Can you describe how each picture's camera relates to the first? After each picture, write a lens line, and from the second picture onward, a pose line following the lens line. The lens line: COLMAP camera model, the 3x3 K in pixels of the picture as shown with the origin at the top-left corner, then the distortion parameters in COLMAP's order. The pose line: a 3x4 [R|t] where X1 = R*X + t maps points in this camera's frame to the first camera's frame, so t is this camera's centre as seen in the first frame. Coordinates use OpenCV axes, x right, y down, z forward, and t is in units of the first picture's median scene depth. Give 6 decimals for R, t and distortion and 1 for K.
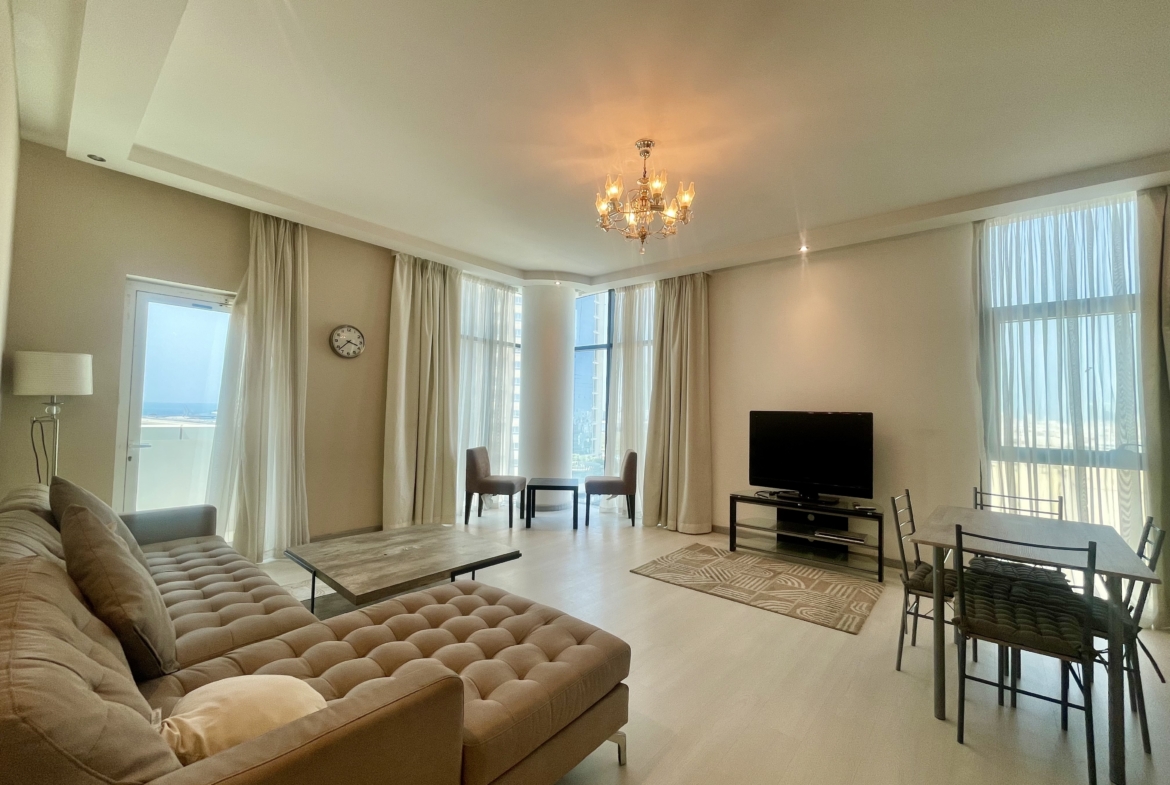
lens RADIAL K [[473.3, 0, 585.0], [0, 473.3, 392.5], [0, 0, 1]] dist [-0.001635, -0.000592]
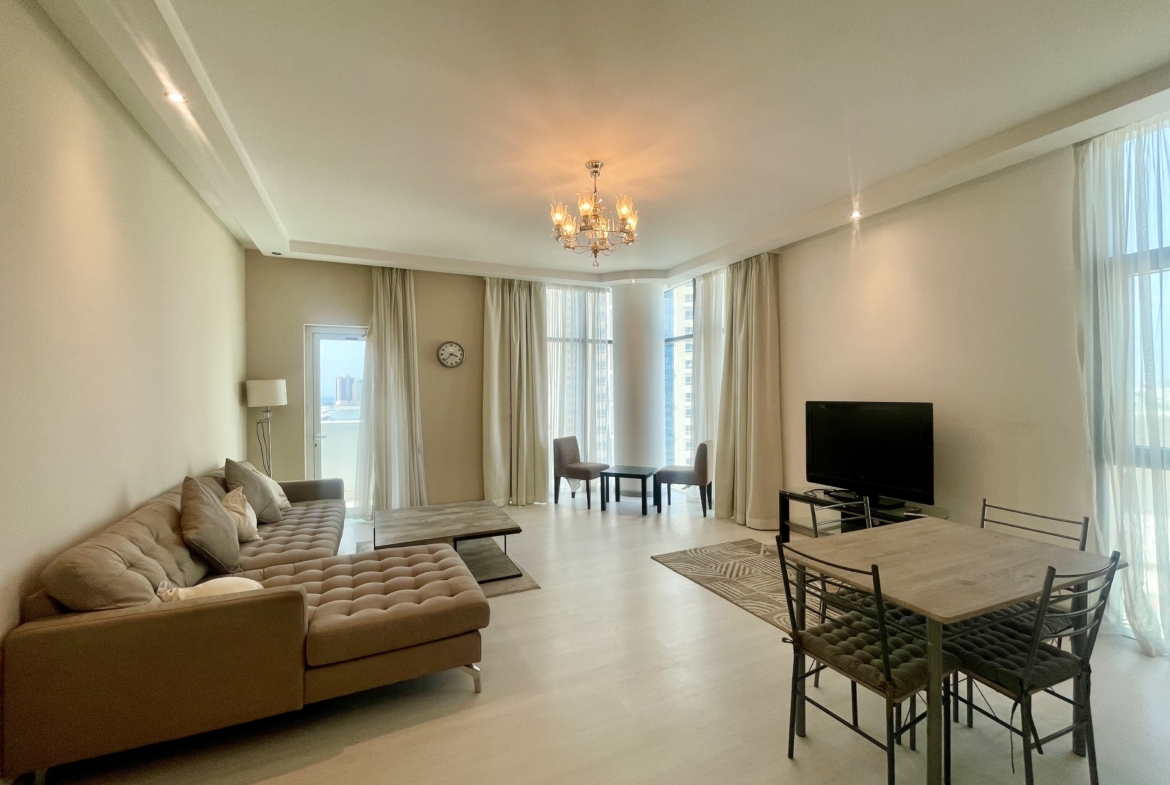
lens RADIAL K [[475.6, 0, 585.0], [0, 475.6, 392.5], [0, 0, 1]] dist [0.002810, 0.000019]
pose [[0.908565, -0.030555, -0.416625, 0.353491], [0.045619, 0.998614, 0.026248, -0.022485], [0.415245, -0.042854, 0.908700, -0.014306]]
